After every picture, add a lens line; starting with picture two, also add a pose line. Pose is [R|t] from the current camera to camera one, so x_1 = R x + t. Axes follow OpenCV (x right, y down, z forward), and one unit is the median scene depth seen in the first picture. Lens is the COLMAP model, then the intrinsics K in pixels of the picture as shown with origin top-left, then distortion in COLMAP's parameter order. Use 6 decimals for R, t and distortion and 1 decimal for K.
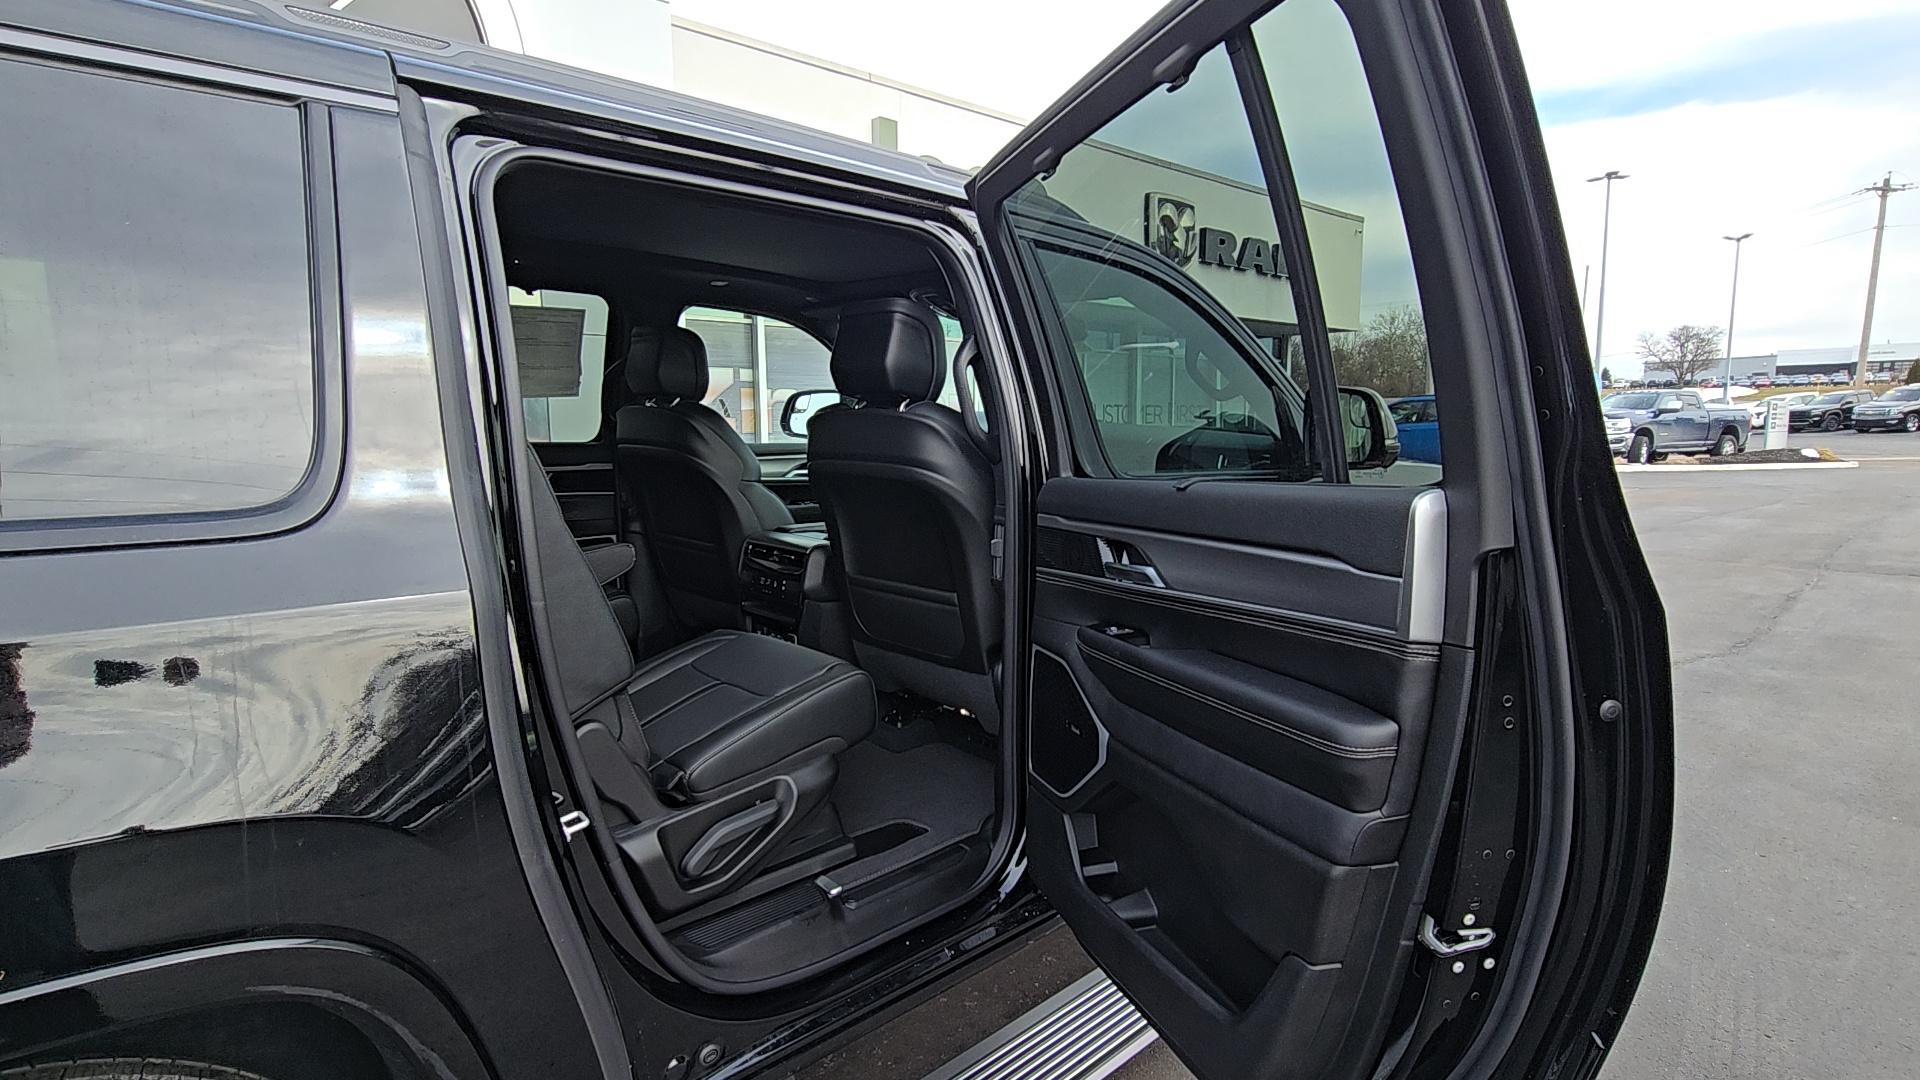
lens RADIAL K [[963.4, 0, 958.1], [0, 963.4, 538.9], [0, 0, 1]] dist [-0.000415, 0.000540]
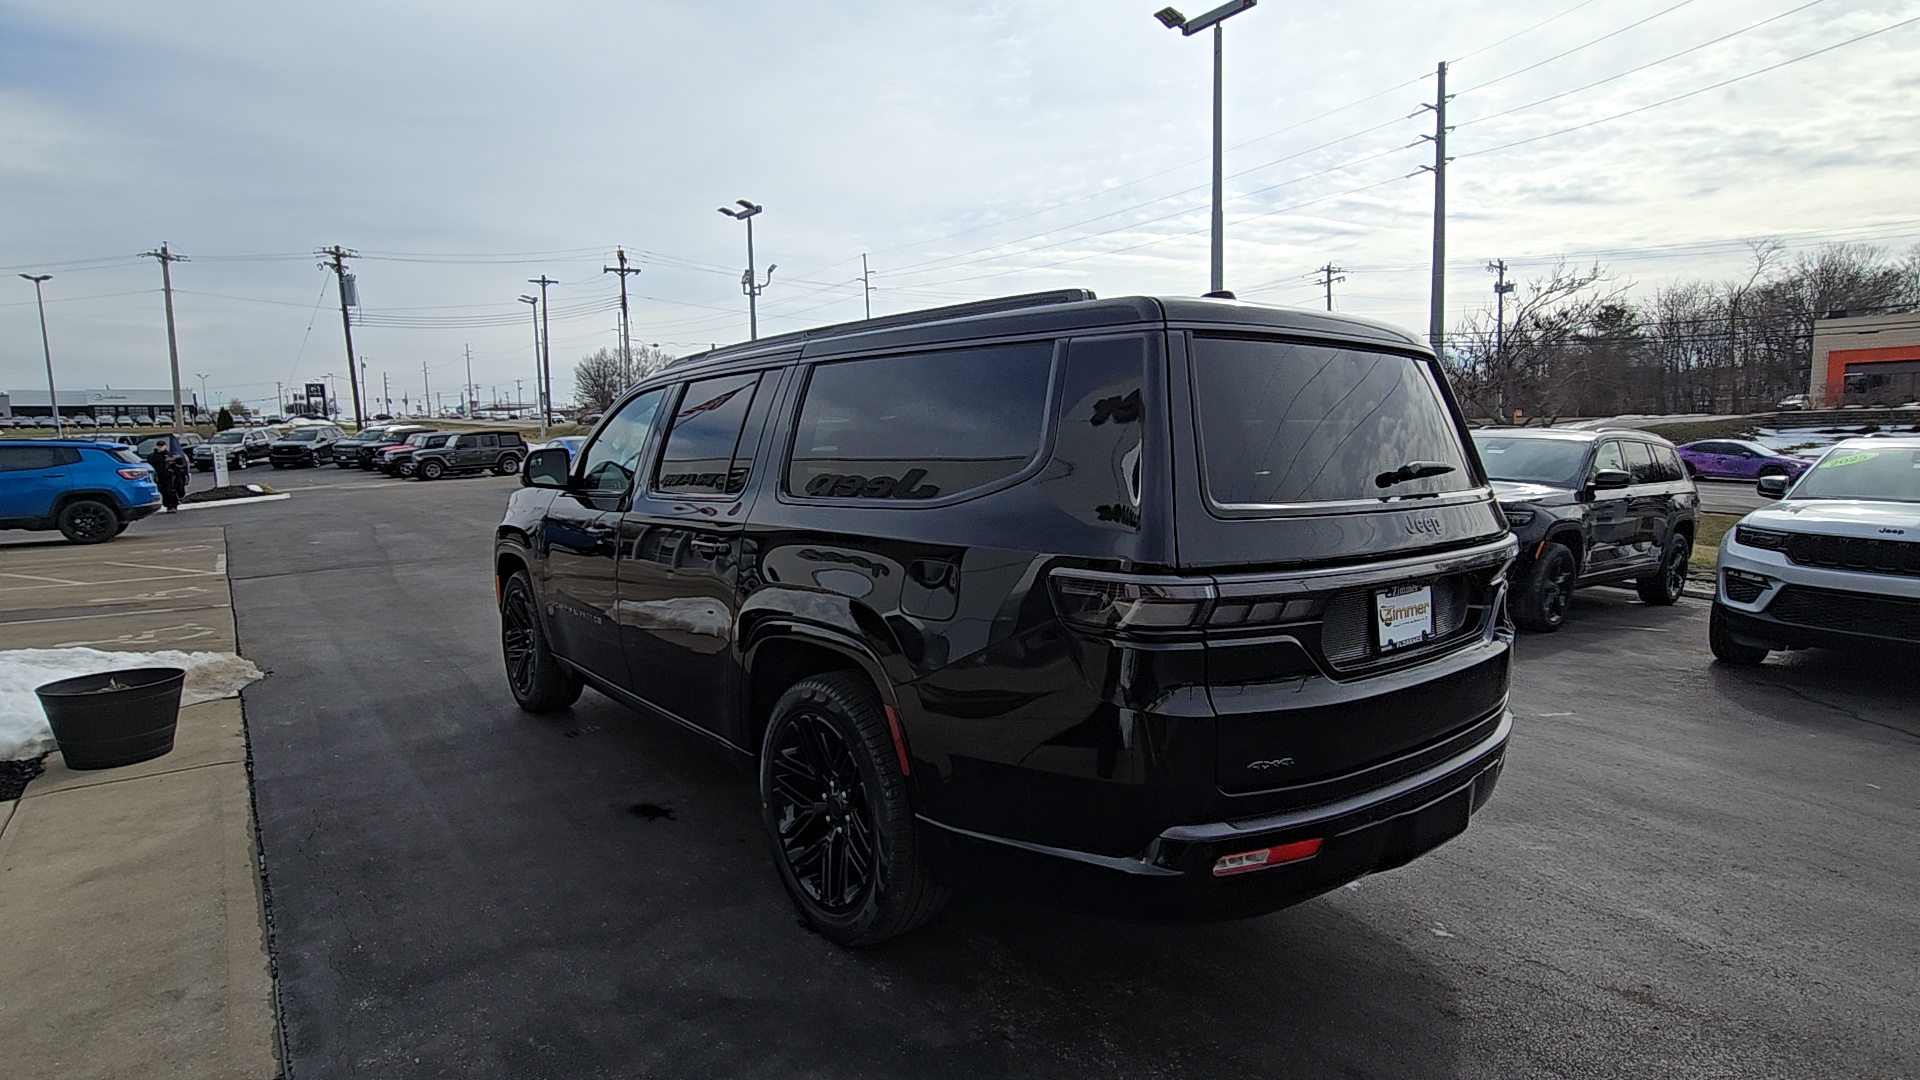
lens RADIAL K [[963.4, 0, 946.3], [0, 963.4, 541.1], [0, 0, 1]] dist [-0.000415, 0.000540]
pose [[0.082522, -0.104083, 0.991139, -0.218785], [0.143451, 0.985415, 0.091539, -0.012327], [-0.986211, 0.134626, 0.096249, 0.063714]]
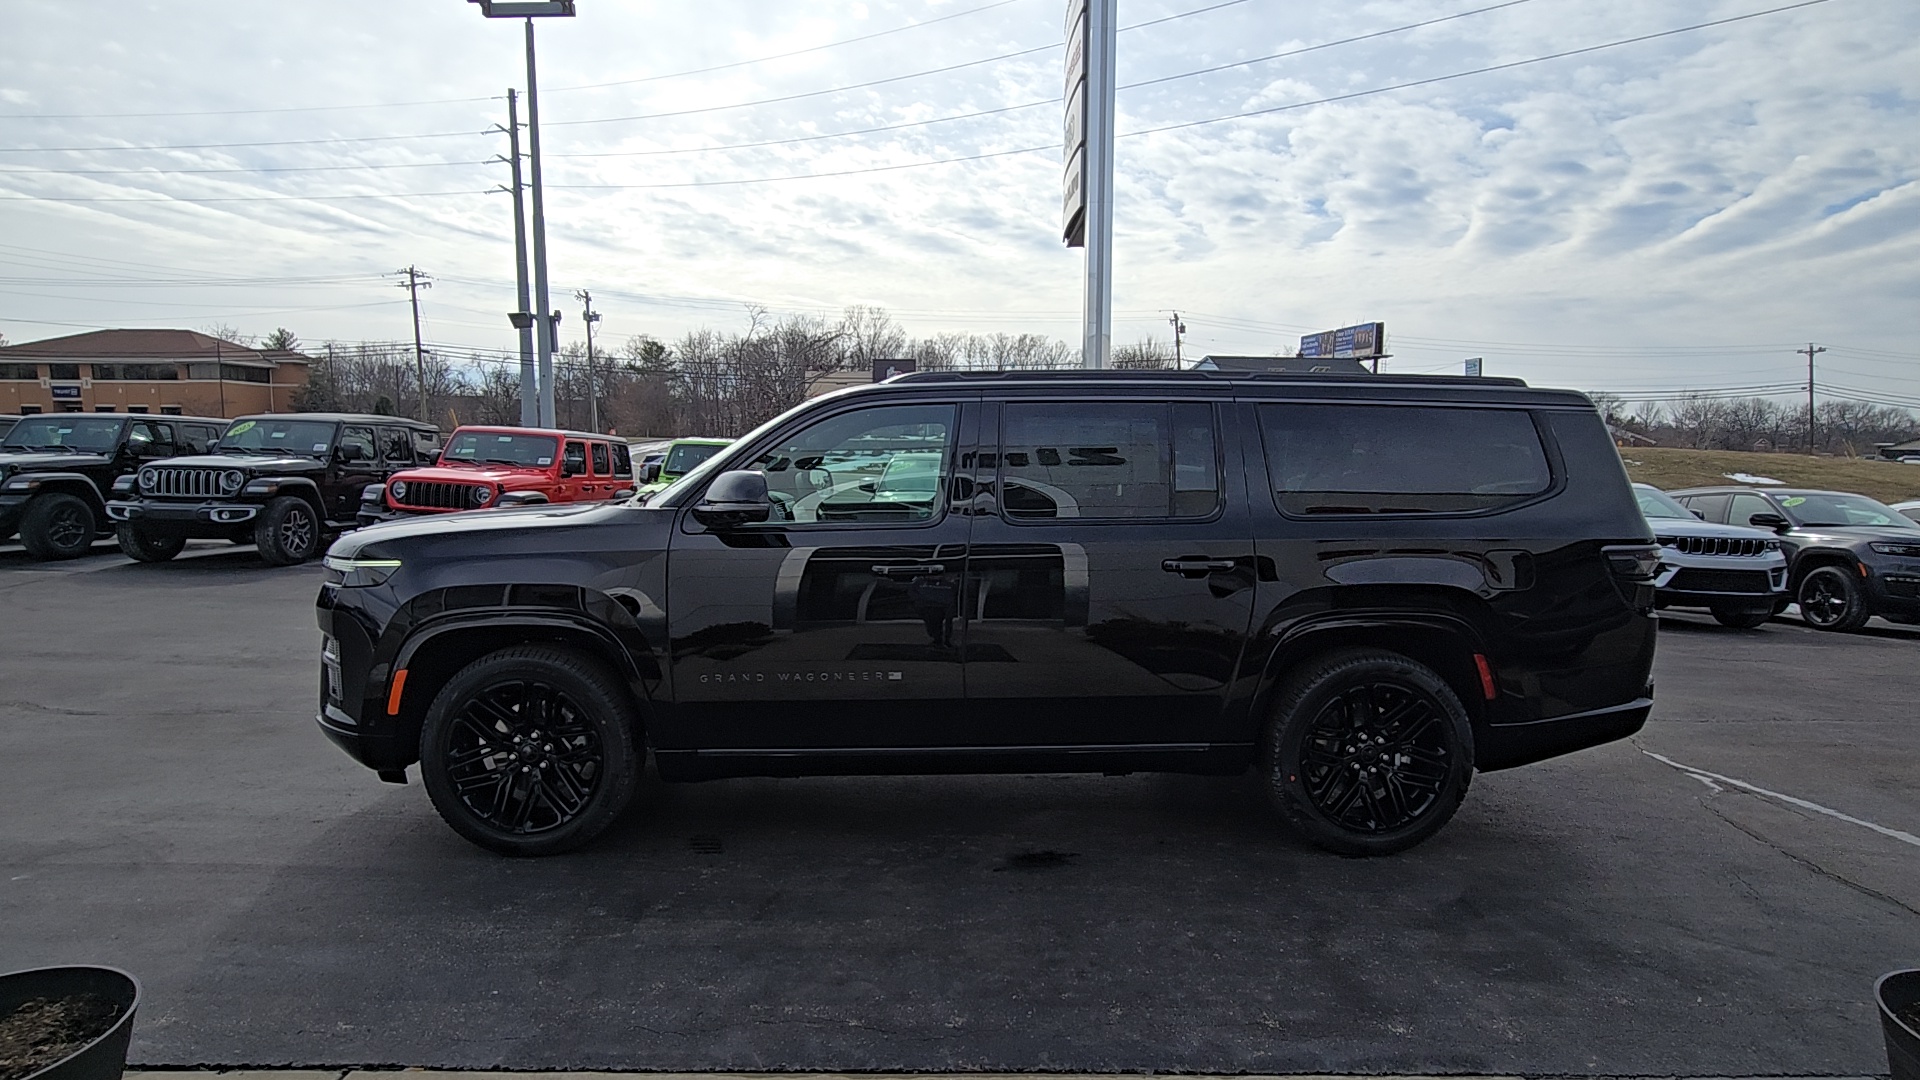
lens RADIAL K [[963.4, 0, 945.4], [0, 963.4, 568.2], [0, 0, 1]] dist [-0.000415, 0.000540]
pose [[-0.744286, -0.084306, 0.662518, -0.148498], [0.080919, 0.973309, 0.214760, -0.040175], [-0.662940, 0.213453, -0.717599, 0.255894]]
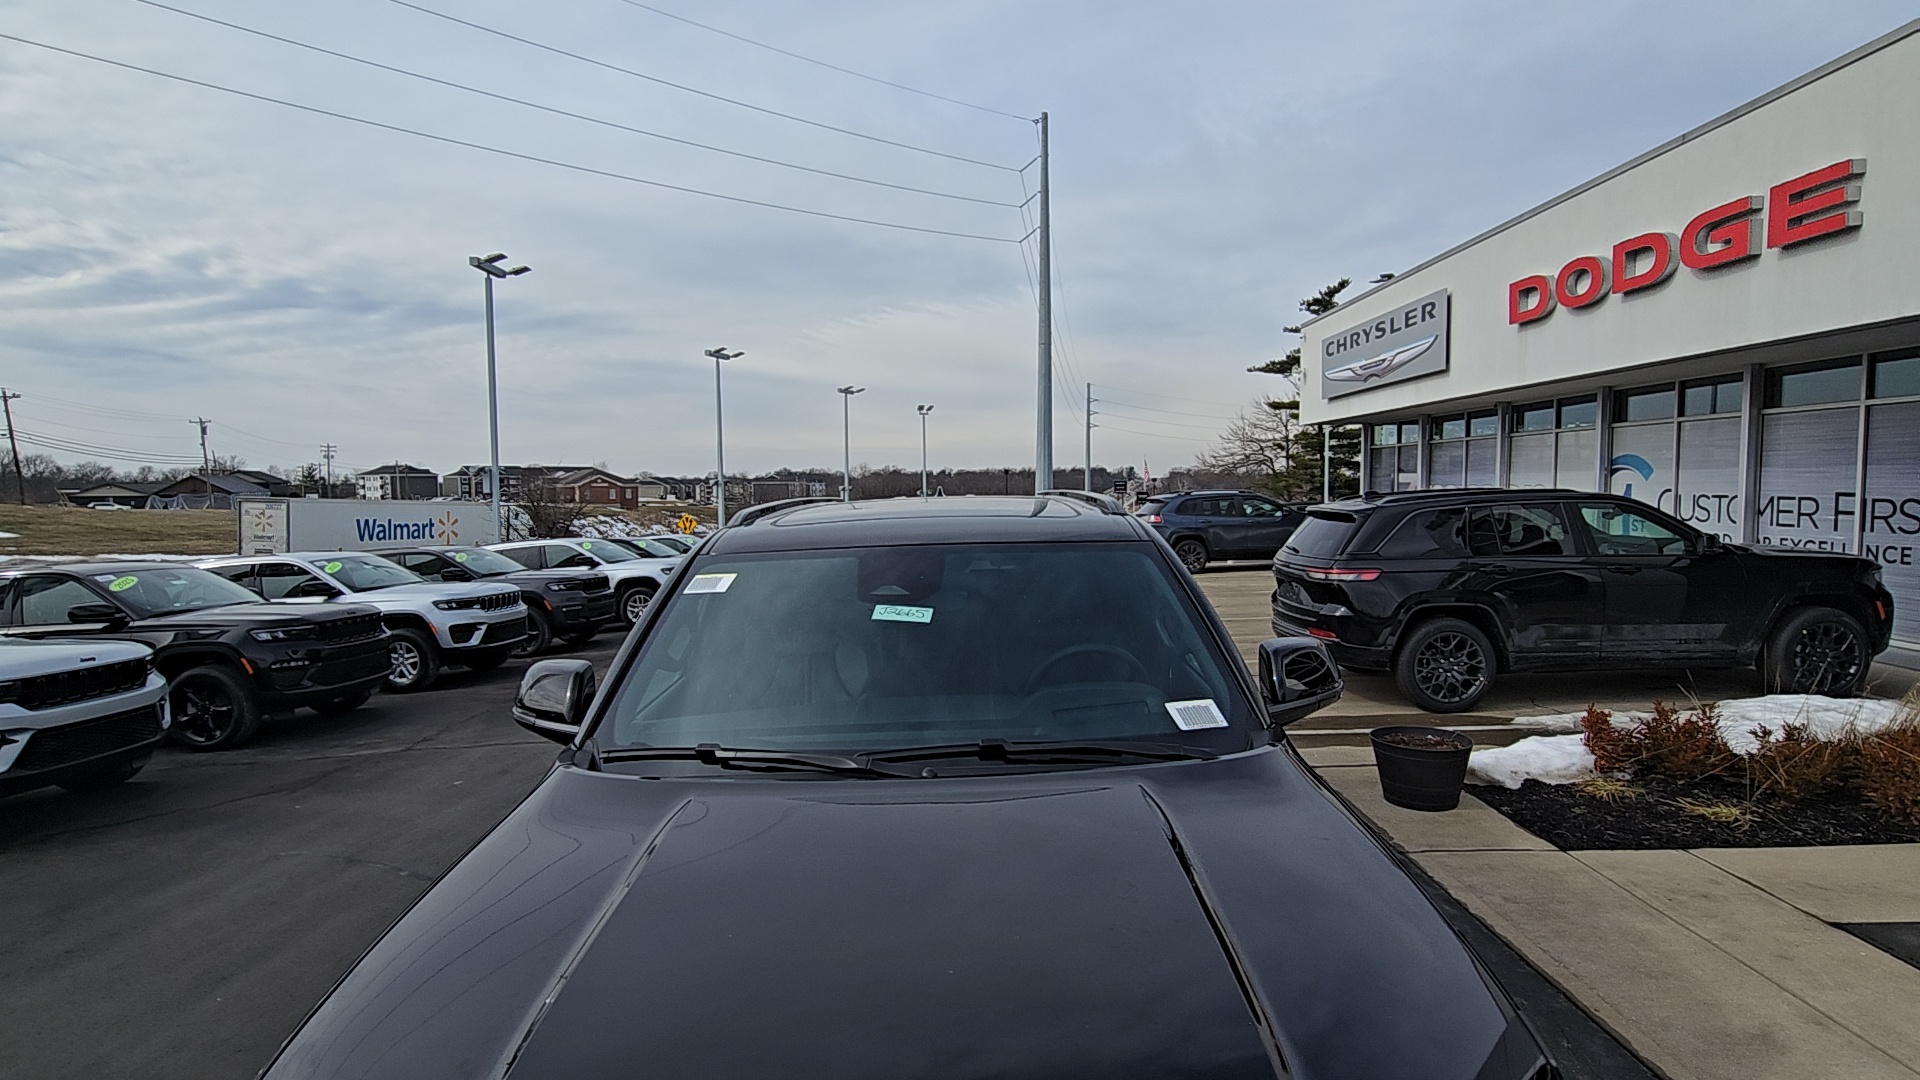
lens RADIAL K [[963.4, 0, 955.7], [0, 963.4, 551.4], [0, 0, 1]] dist [-0.000415, 0.000540]
pose [[-0.685442, 0.065241, -0.725198, 0.091414], [-0.074627, 0.984438, 0.159099, -0.051480], [0.724293, 0.163173, -0.669907, 0.210619]]
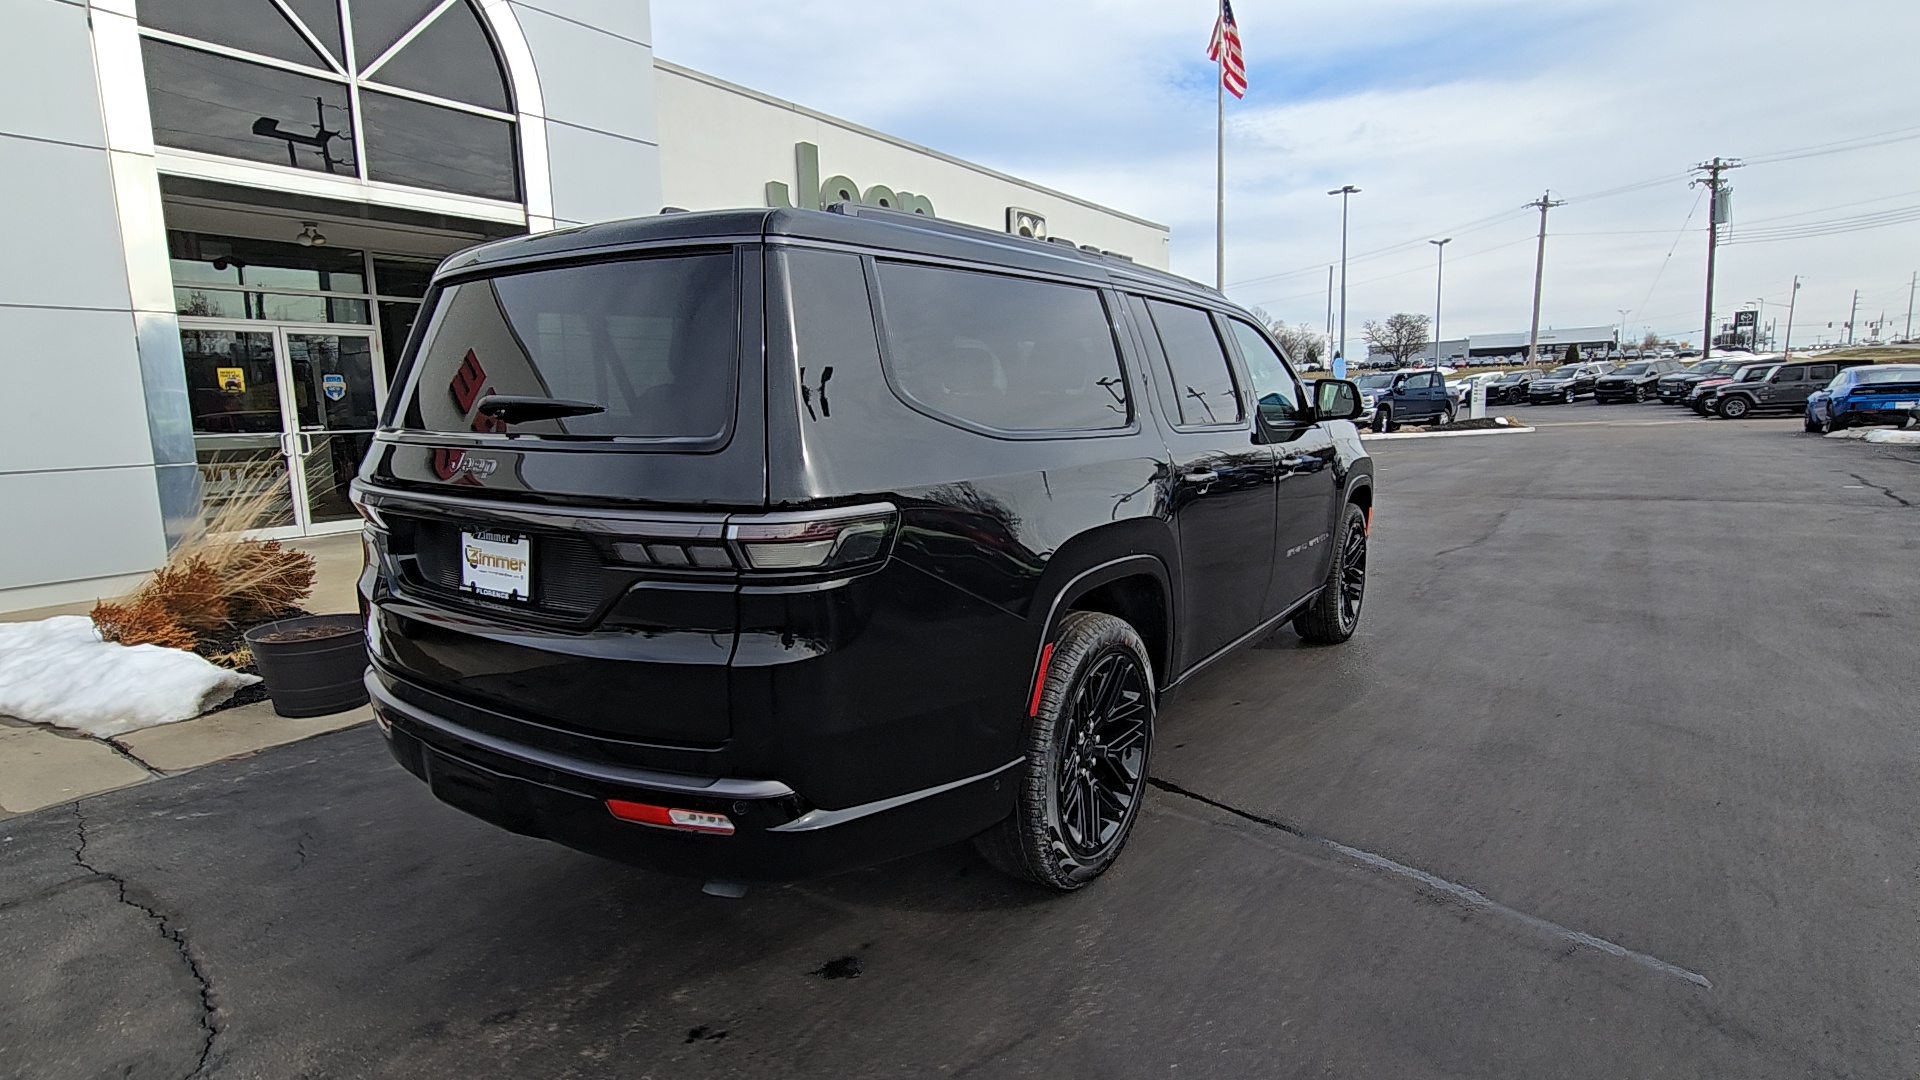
lens RADIAL K [[963.4, 0, 953.4], [0, 963.4, 538.4], [0, 0, 1]] dist [-0.000415, 0.000540]
pose [[0.977311, -0.045802, 0.206797, -0.081810], [0.043042, 0.998914, 0.017824, 0.010917], [-0.207389, -0.008518, 0.978221, -0.083020]]
